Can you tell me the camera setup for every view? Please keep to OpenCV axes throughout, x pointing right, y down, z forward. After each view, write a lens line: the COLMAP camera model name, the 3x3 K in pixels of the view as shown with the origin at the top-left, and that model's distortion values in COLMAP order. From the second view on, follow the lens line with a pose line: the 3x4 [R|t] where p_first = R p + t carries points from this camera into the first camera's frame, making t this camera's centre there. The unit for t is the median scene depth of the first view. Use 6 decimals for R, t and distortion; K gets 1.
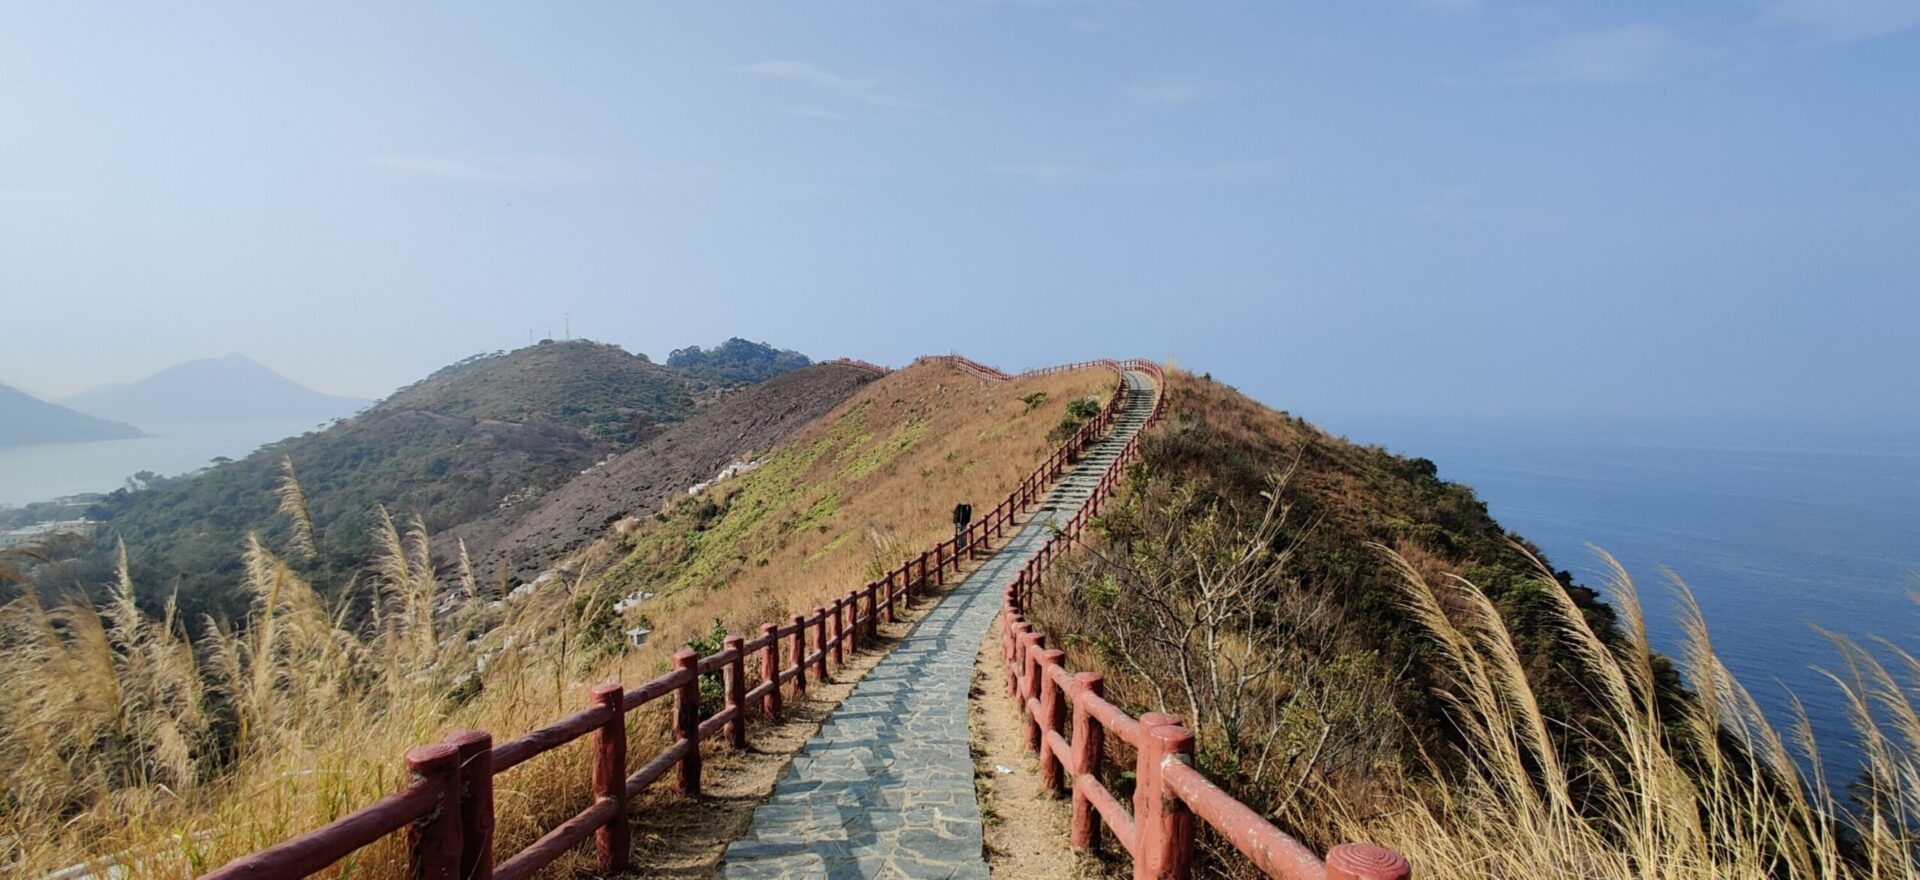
lens RADIAL K [[898.6, 0, 962.2], [0, 898.6, 437.4], [0, 0, 1]] dist [-0.001490, 0.000049]
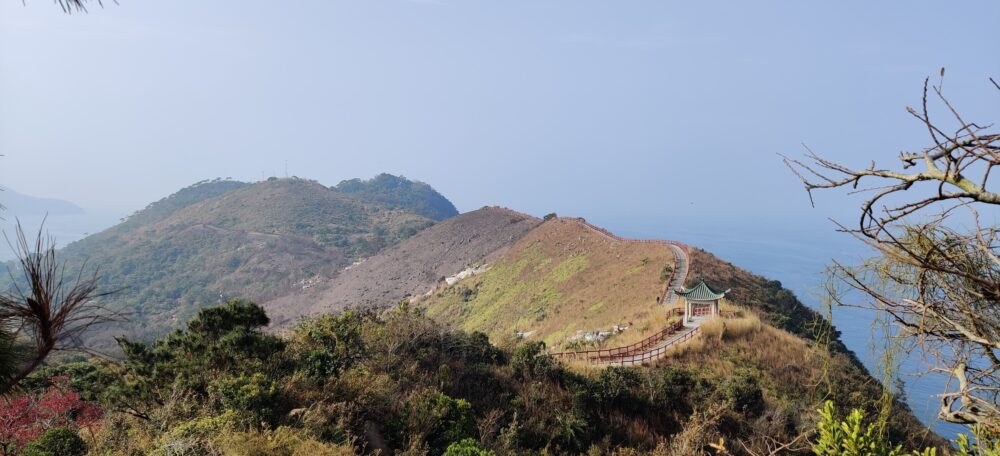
lens RADIAL K [[727.6, 0, 499.0], [0, 727.6, 228.3], [0, 0, 1]] dist [0.071235, -0.000126]
pose [[0.999923, 0.011859, -0.003529, -0.088137], [-0.011866, 0.999928, -0.001742, -0.029916], [0.003508, 0.001784, 0.999992, -0.318971]]
